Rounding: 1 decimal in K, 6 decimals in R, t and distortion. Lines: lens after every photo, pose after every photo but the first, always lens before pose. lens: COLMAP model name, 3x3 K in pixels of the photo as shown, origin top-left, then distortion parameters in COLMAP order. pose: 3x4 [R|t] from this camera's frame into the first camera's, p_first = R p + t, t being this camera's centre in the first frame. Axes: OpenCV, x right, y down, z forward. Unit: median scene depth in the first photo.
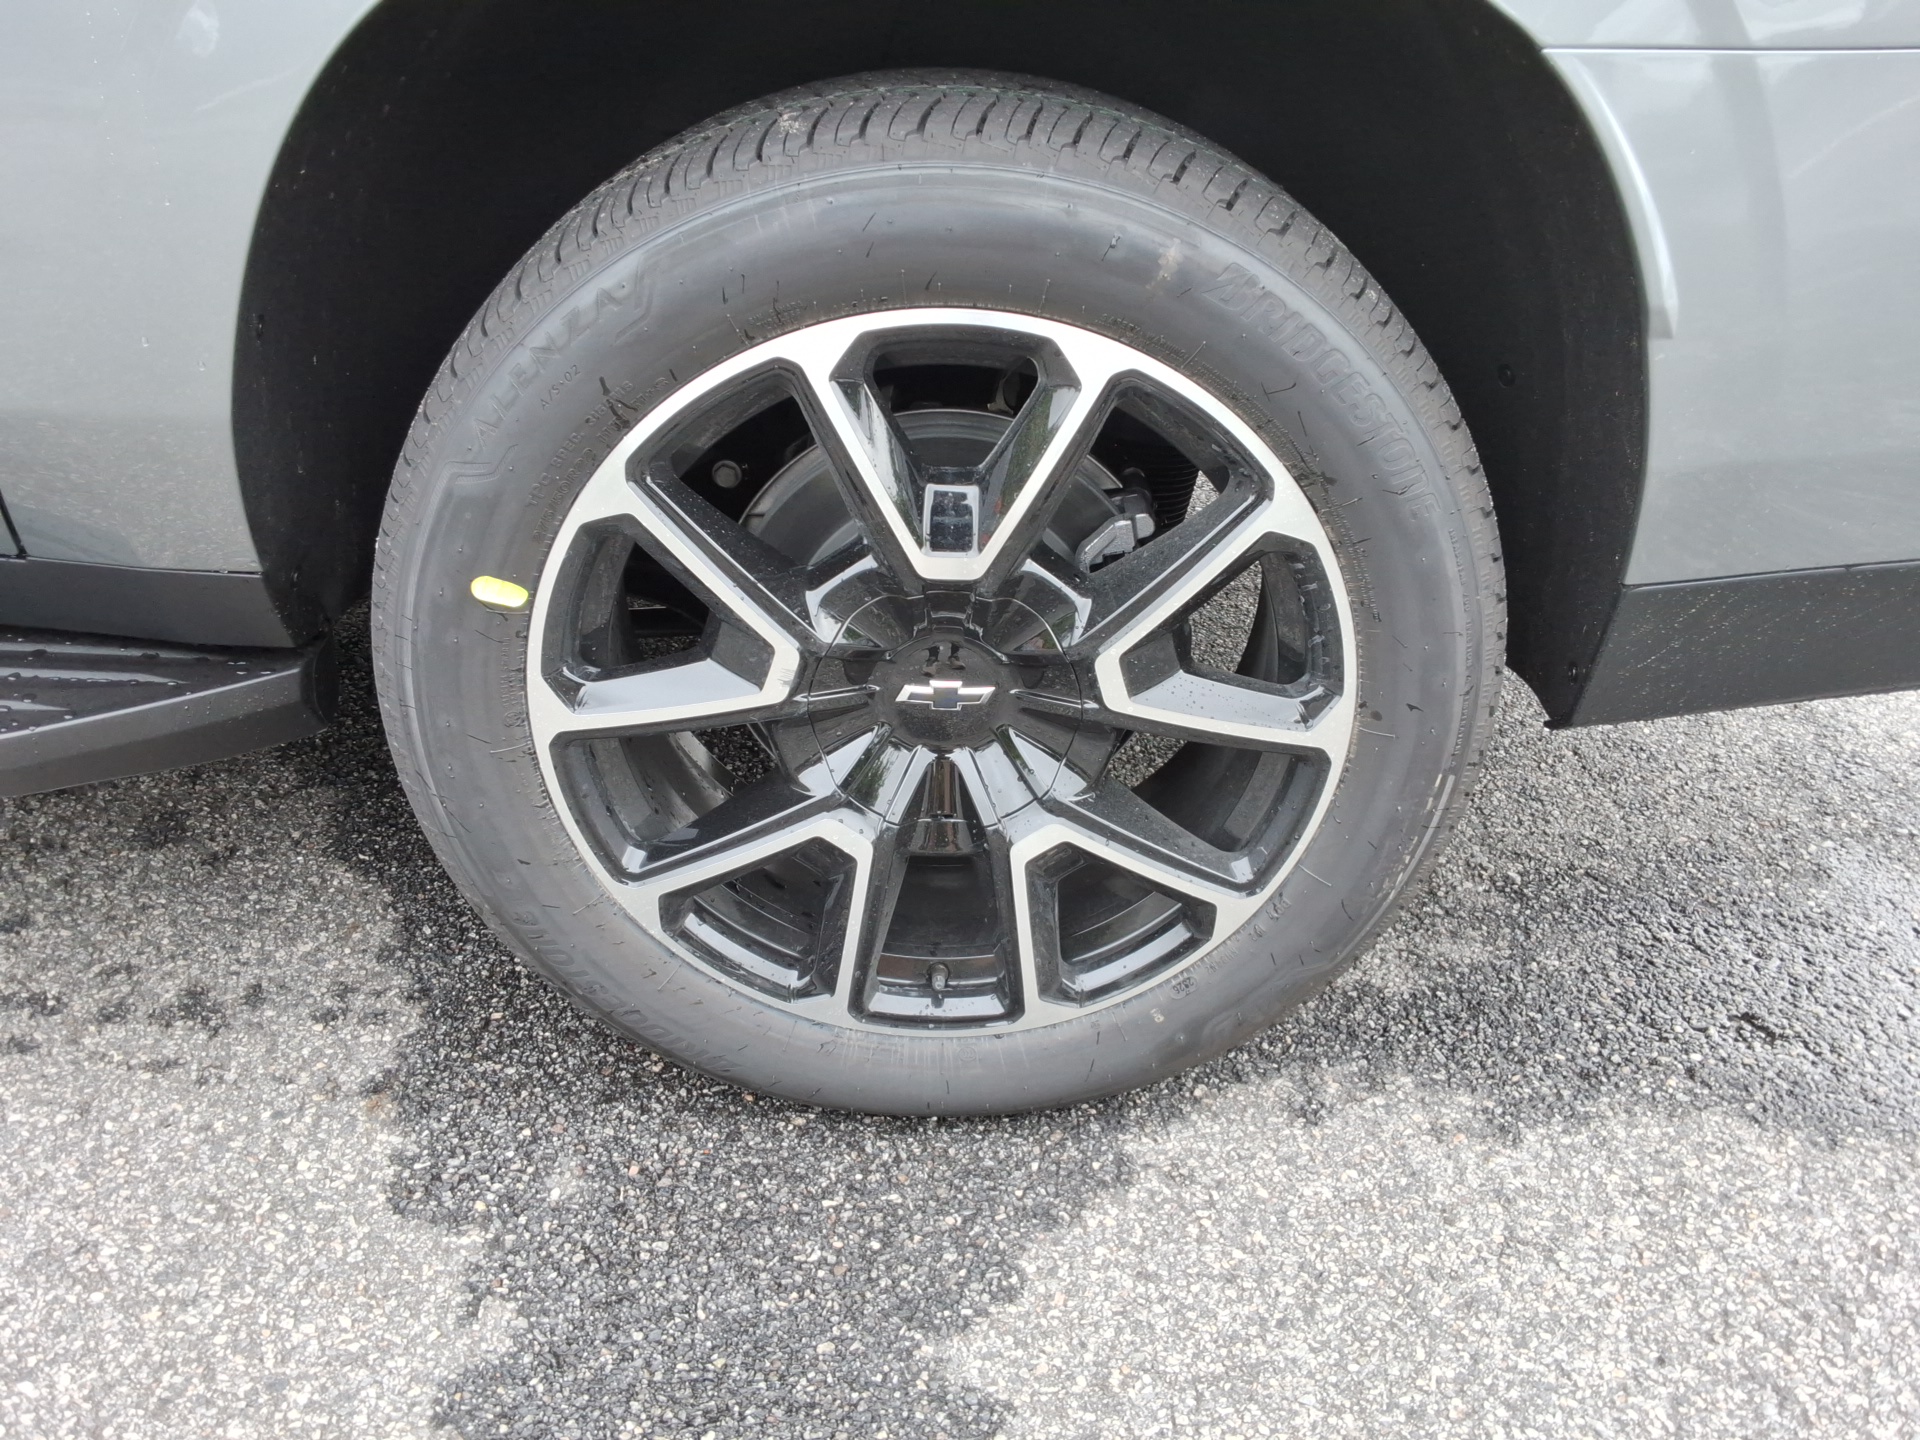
lens RADIAL K [[1541.6, 0, 969.7], [0, 1541.6, 704.1], [0, 0, 1]] dist [0.092769, -0.144016]
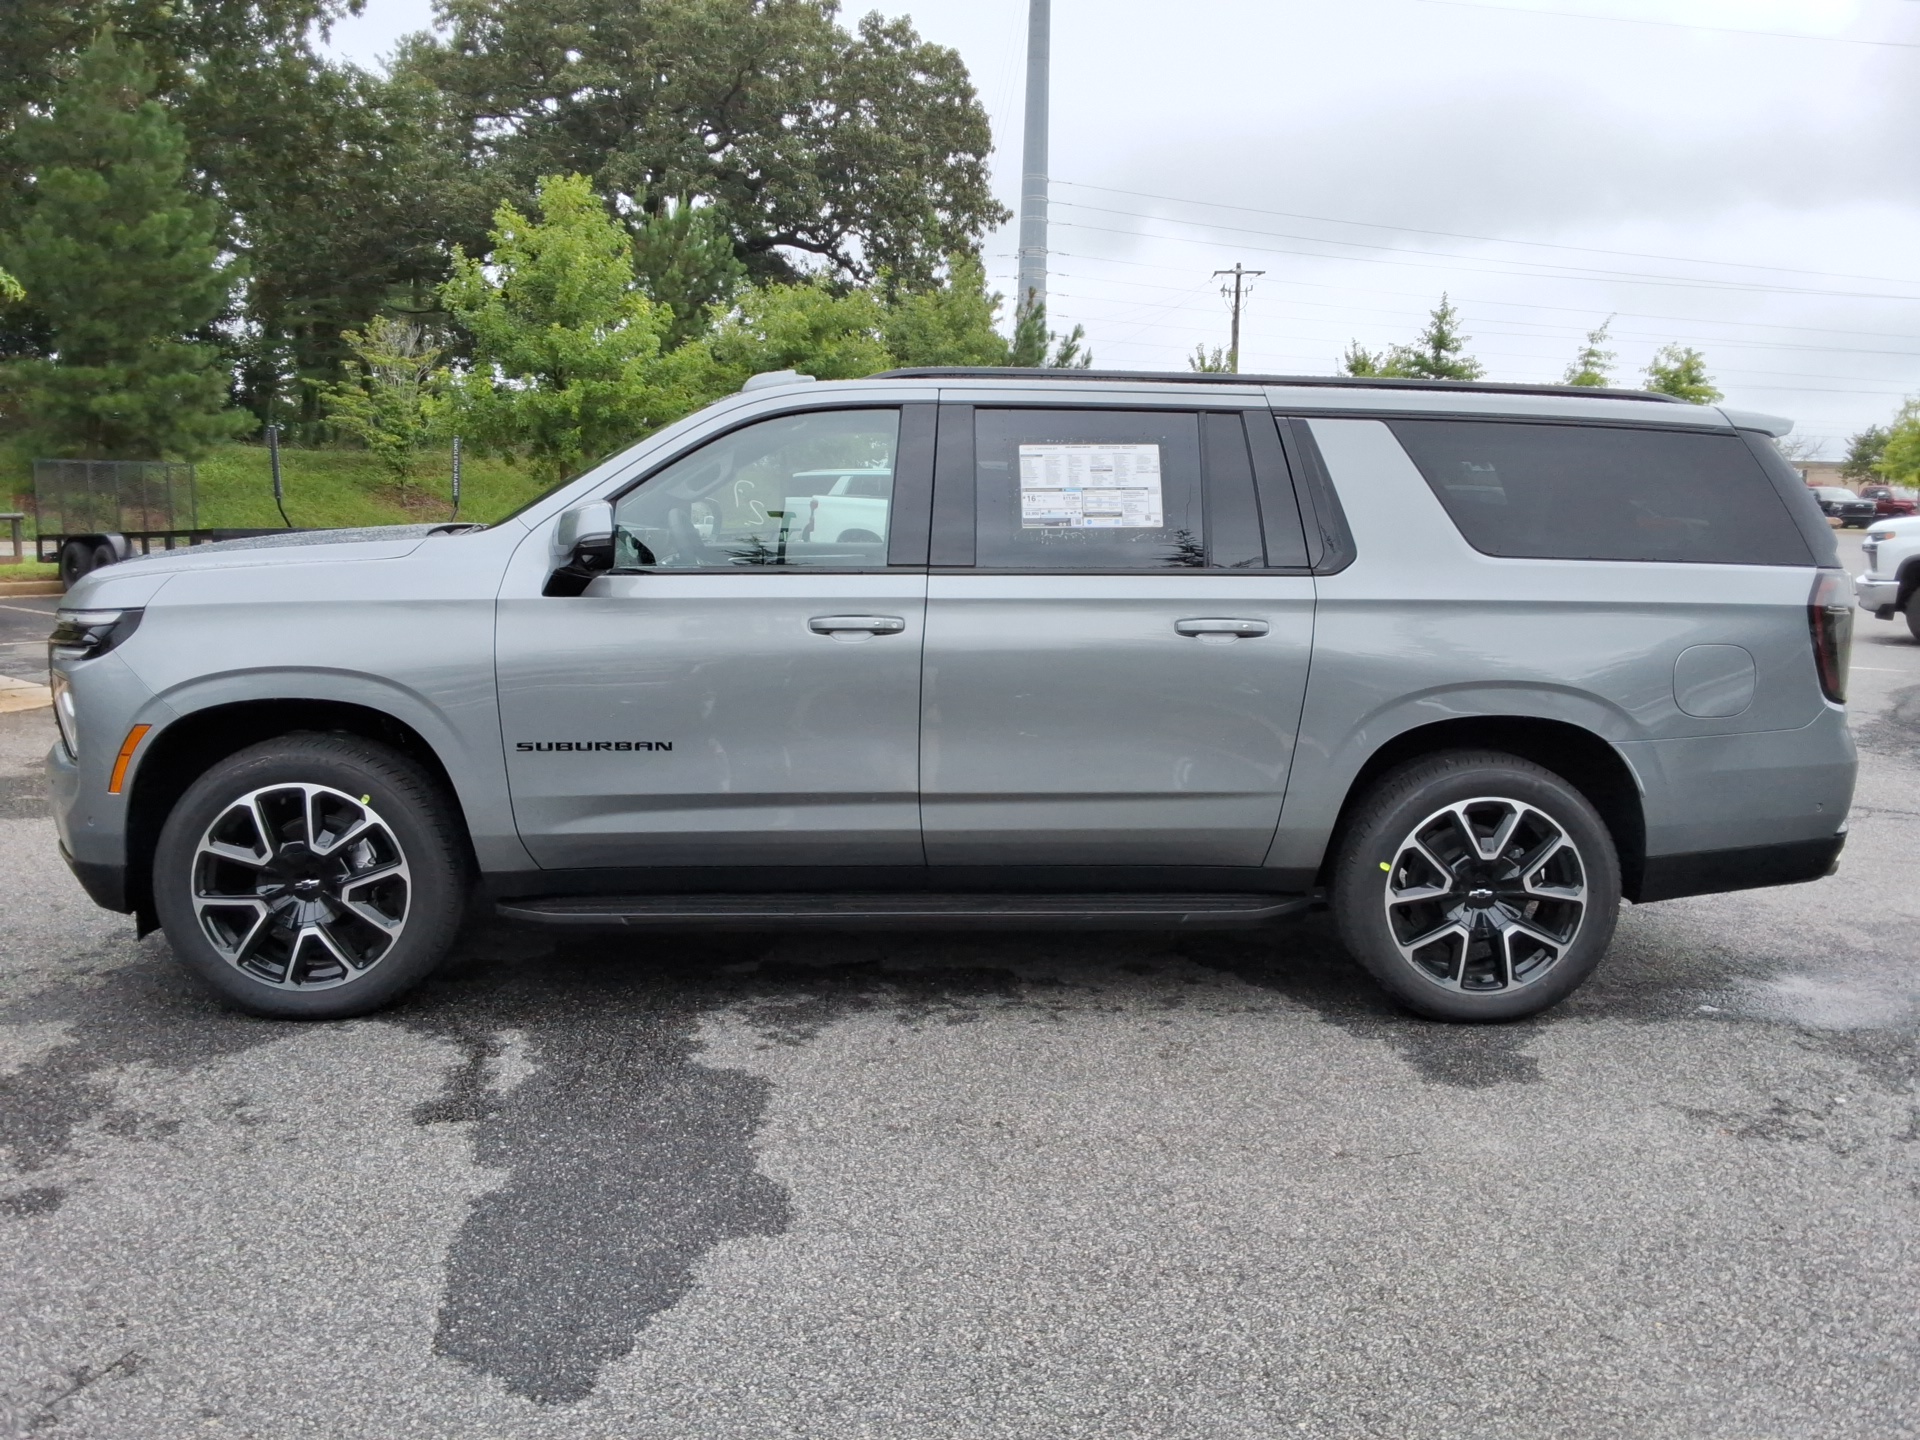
lens RADIAL K [[1541.6, 0, 957.0], [0, 1541.6, 679.8], [0, 0, 1]] dist [0.092769, -0.144016]
pose [[0.998819, -0.041424, 0.025399, -1.484905], [0.047877, 0.928285, -0.368774, 0.921975], [-0.008302, 0.369554, 0.929172, -2.996520]]
